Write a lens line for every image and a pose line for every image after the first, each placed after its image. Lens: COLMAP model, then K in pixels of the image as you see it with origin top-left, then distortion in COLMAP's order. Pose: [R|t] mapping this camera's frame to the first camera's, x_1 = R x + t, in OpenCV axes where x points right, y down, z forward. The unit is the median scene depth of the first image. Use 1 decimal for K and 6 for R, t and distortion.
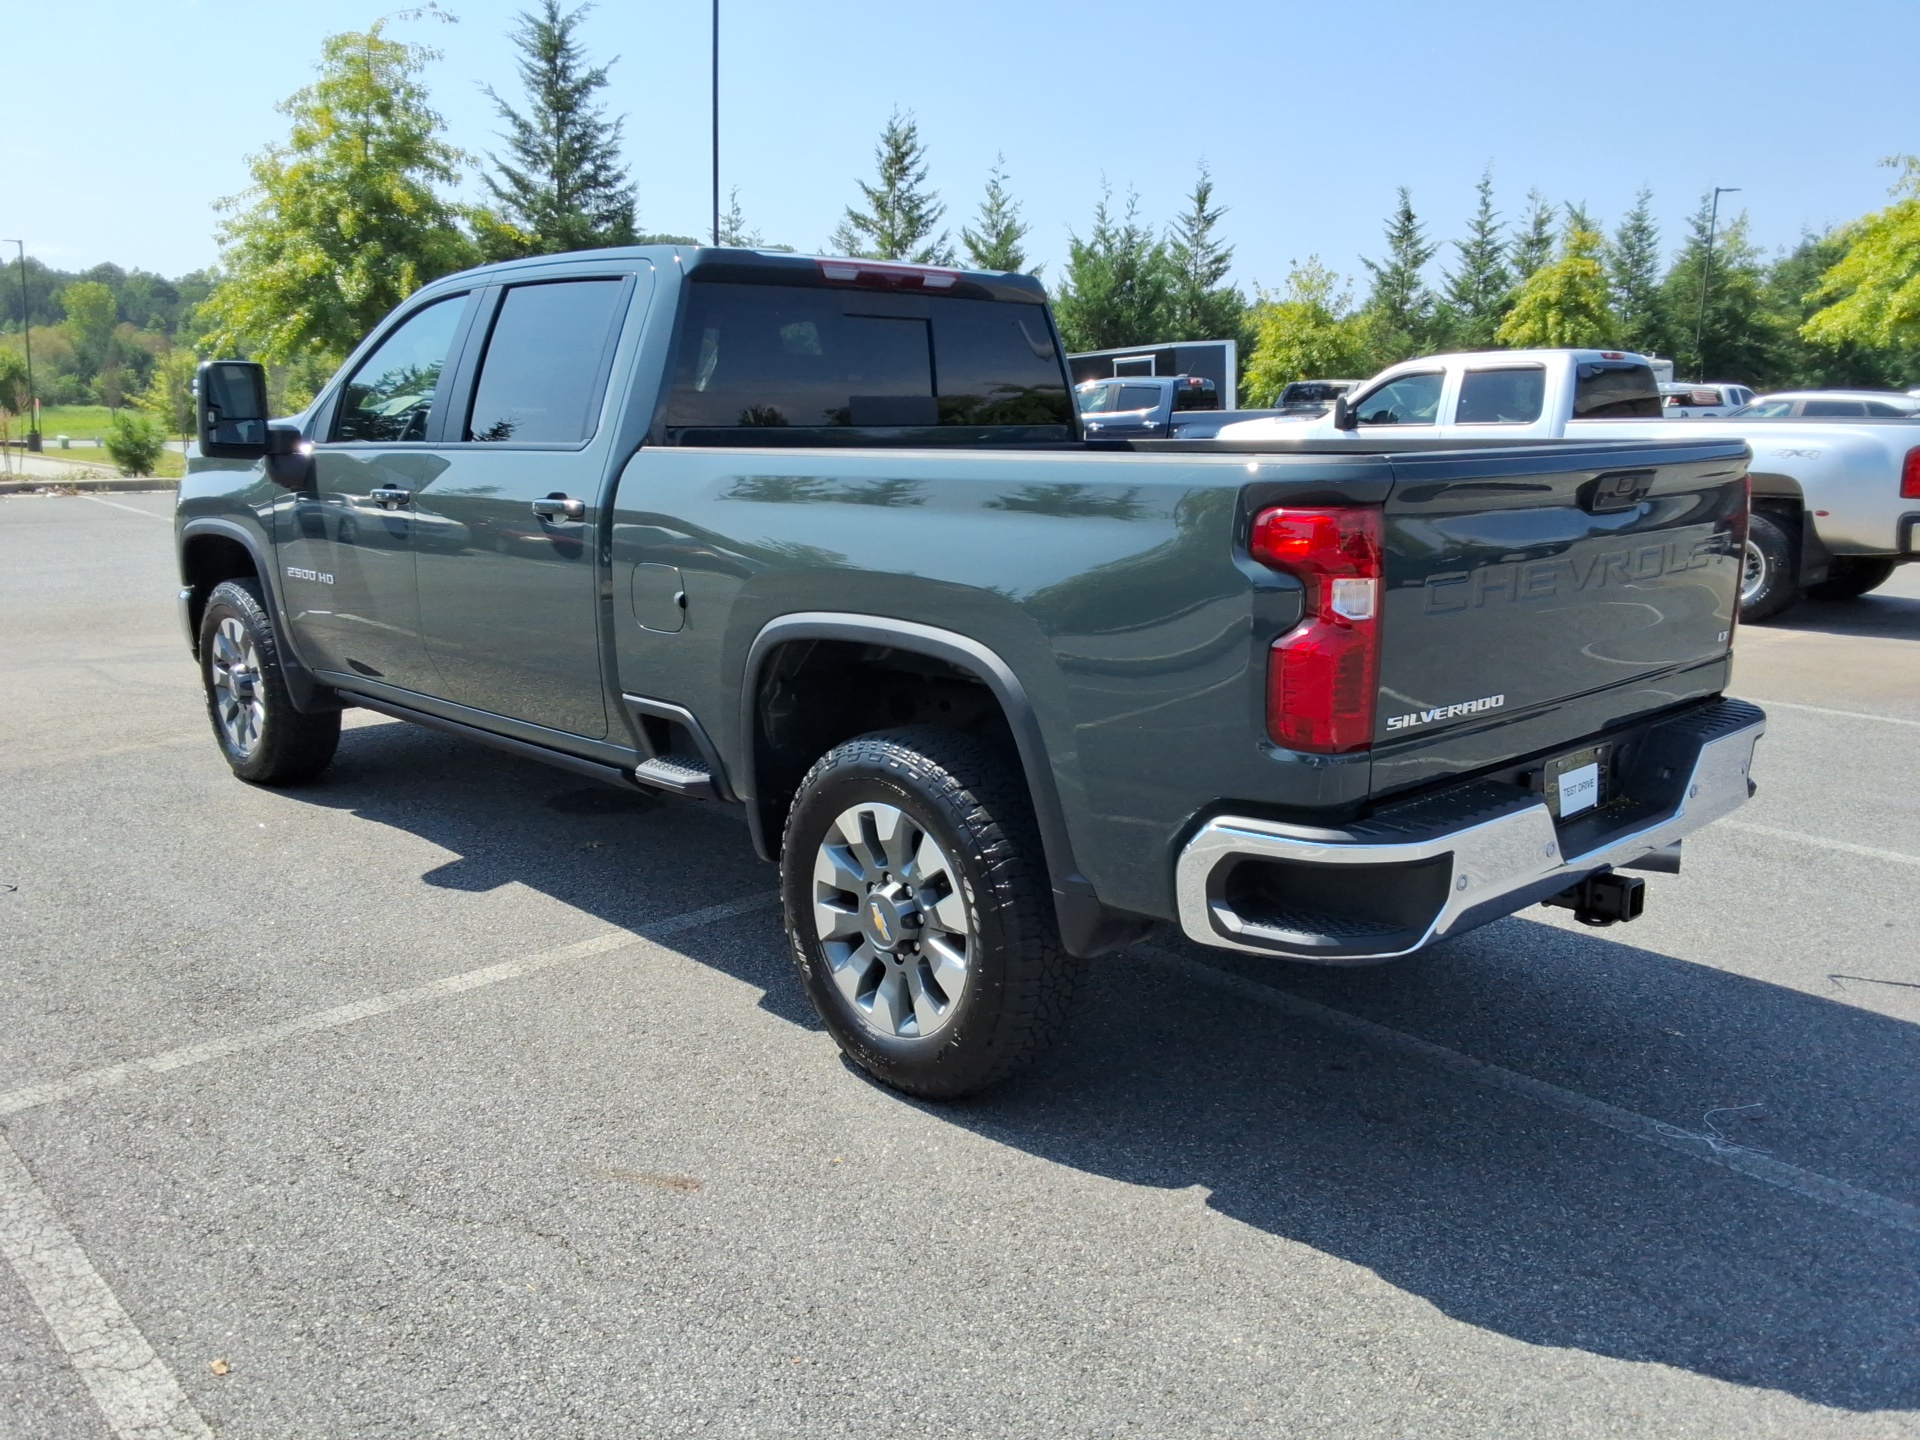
lens RADIAL K [[1542.7, 0, 976.4], [0, 1542.7, 729.9], [0, 0, 1]] dist [0.077781, -0.117047]
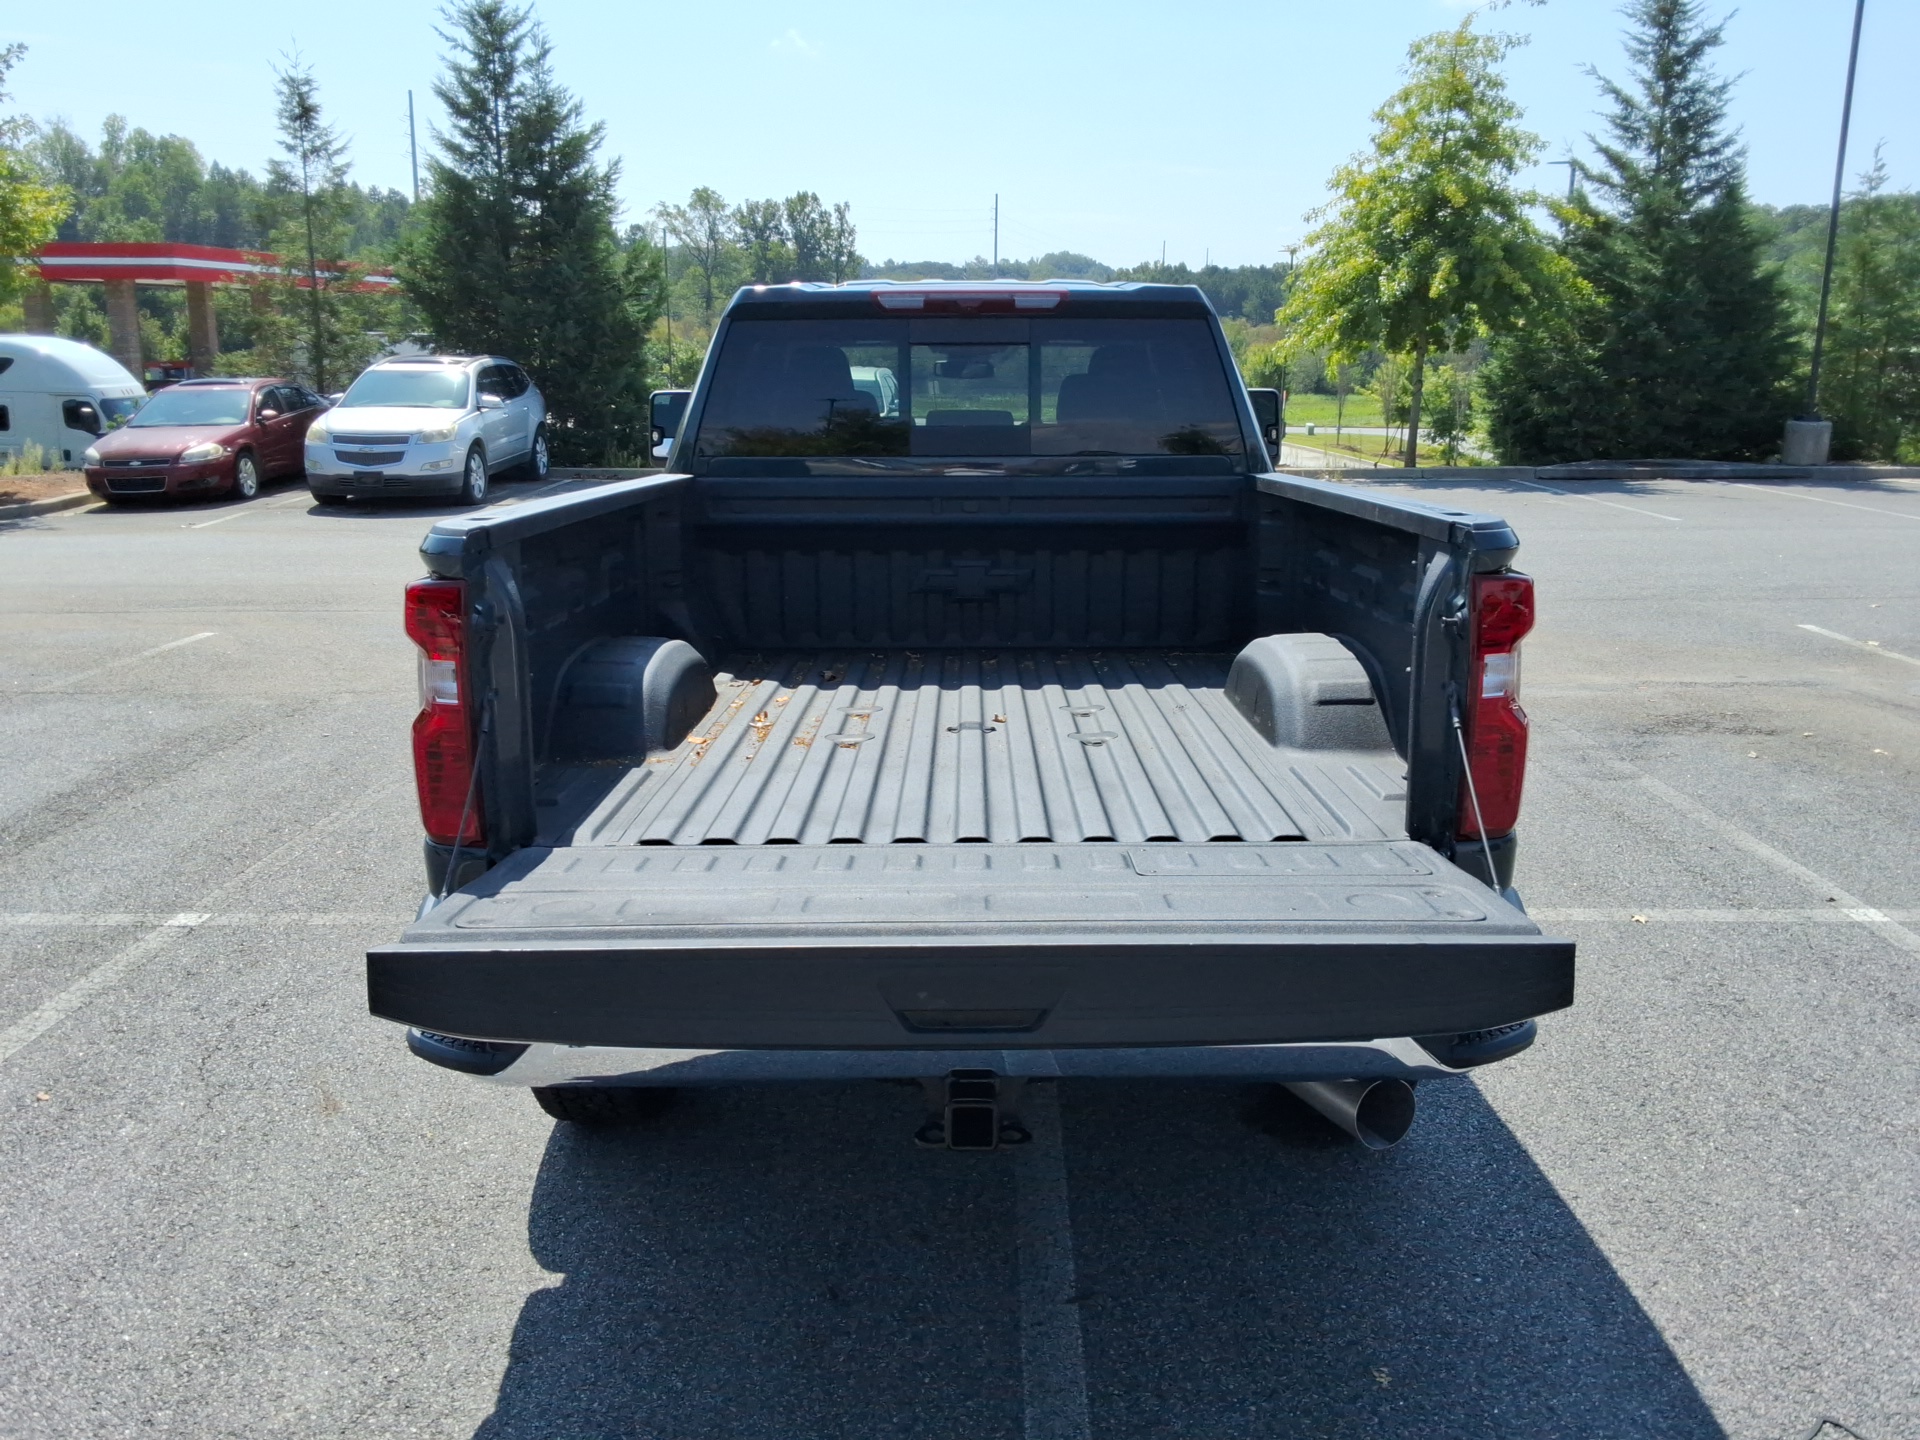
lens RADIAL K [[1542.7, 0, 985.3], [0, 1542.7, 741.5], [0, 0, 1]] dist [0.077781, -0.117047]
pose [[0.722671, 0.147562, -0.675257, 0.145578], [-0.136354, 0.988183, 0.070017, -0.020940], [0.677609, 0.041475, 0.734252, 0.071486]]
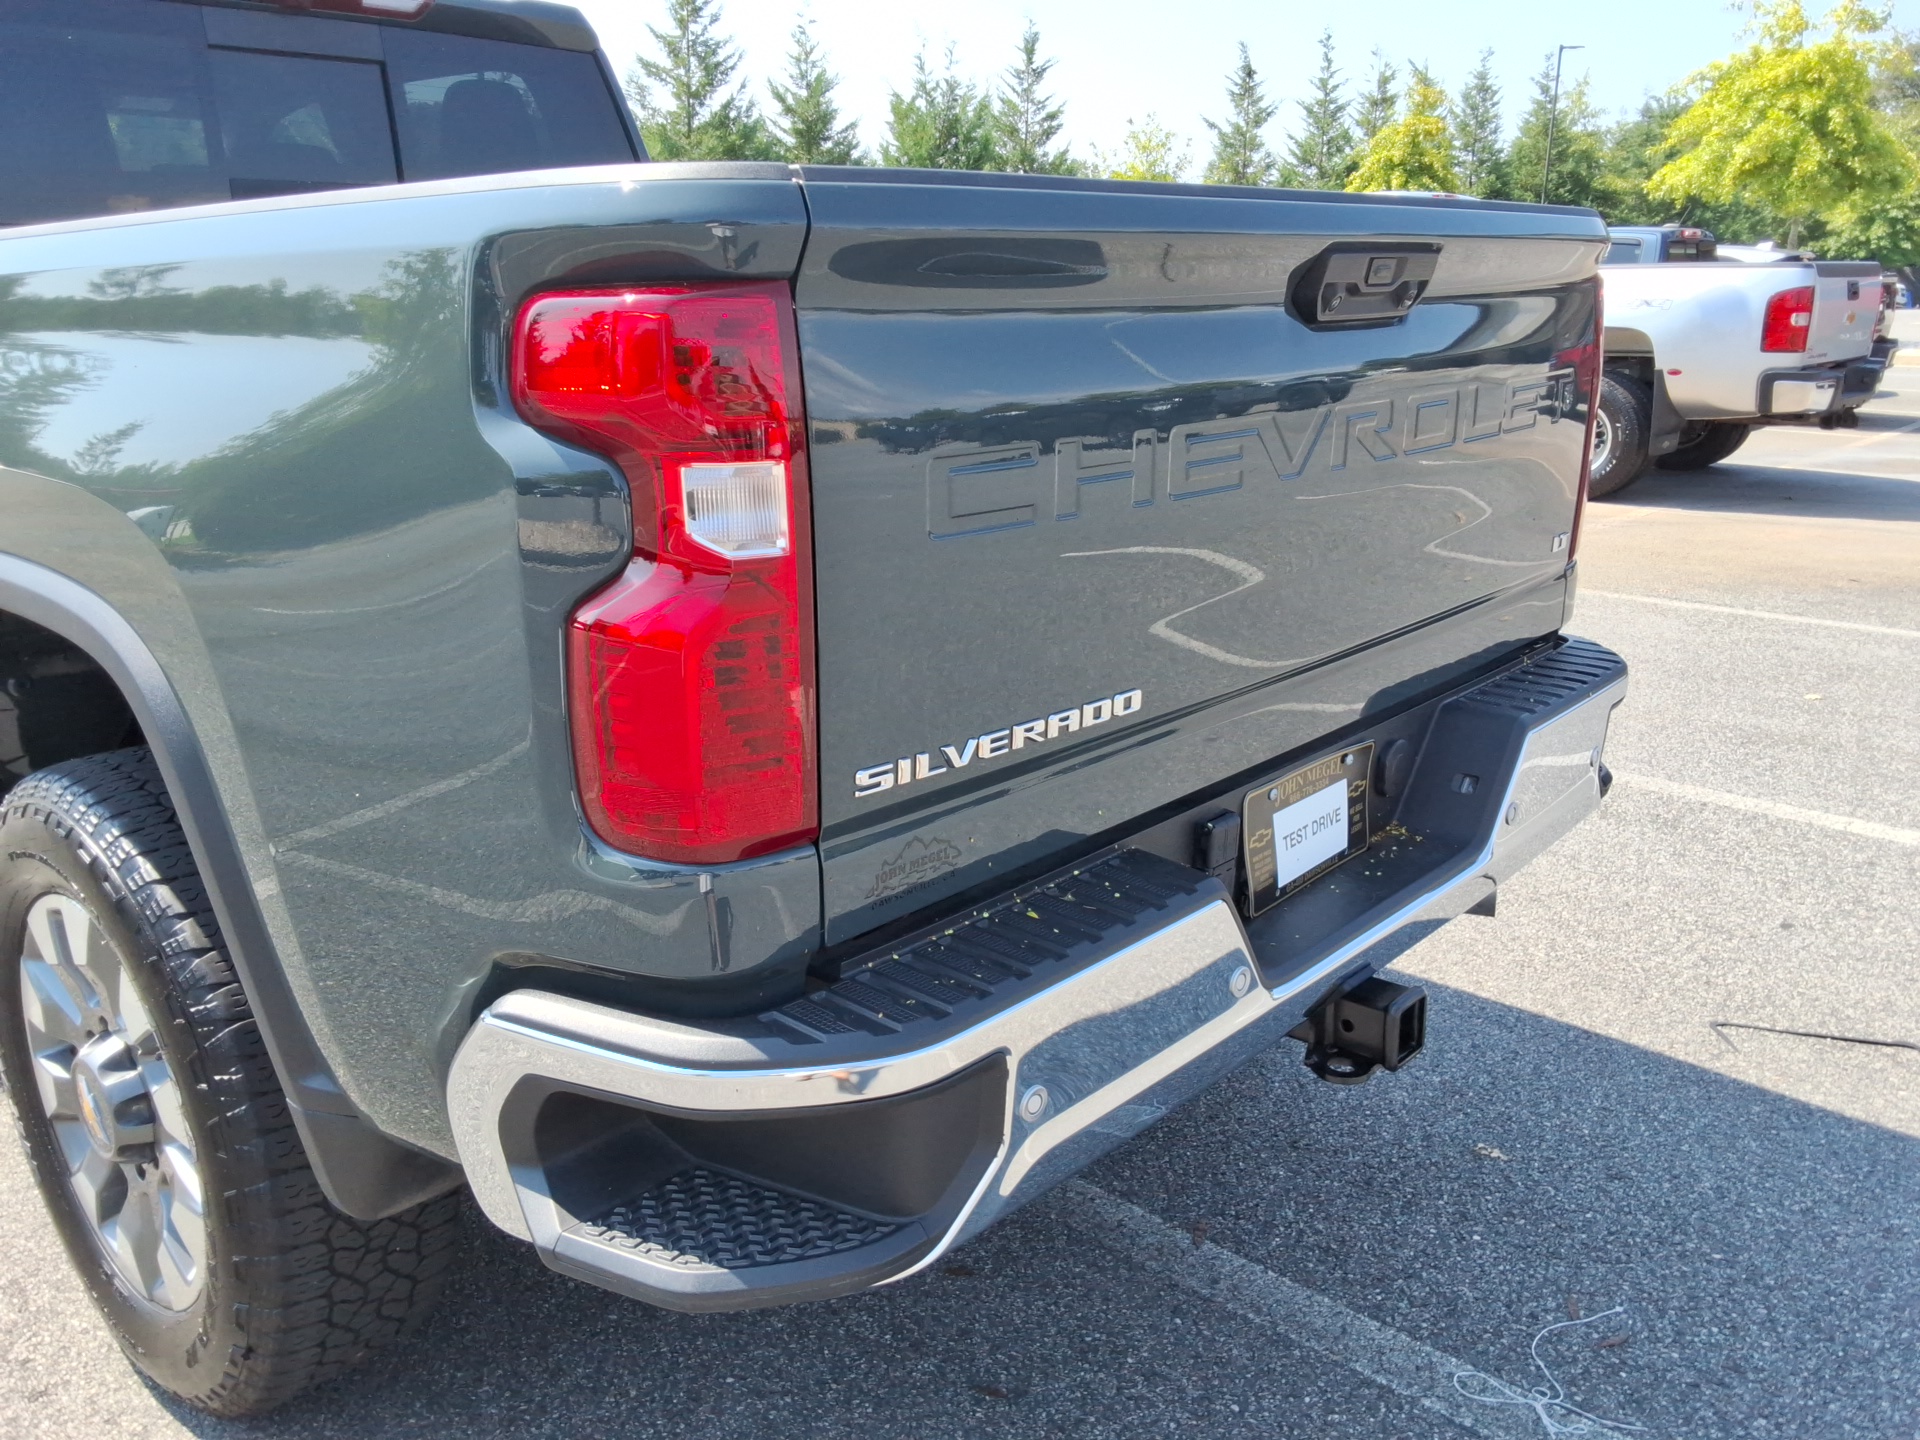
lens RADIAL K [[1542.7, 0, 973.8], [0, 1542.7, 725.0], [0, 0, 1]] dist [0.077781, -0.117047]
pose [[0.996111, -0.034456, 0.081093, 0.036194], [0.028711, 0.997065, 0.070974, -0.007148], [-0.083301, -0.068370, 0.994176, 0.074849]]
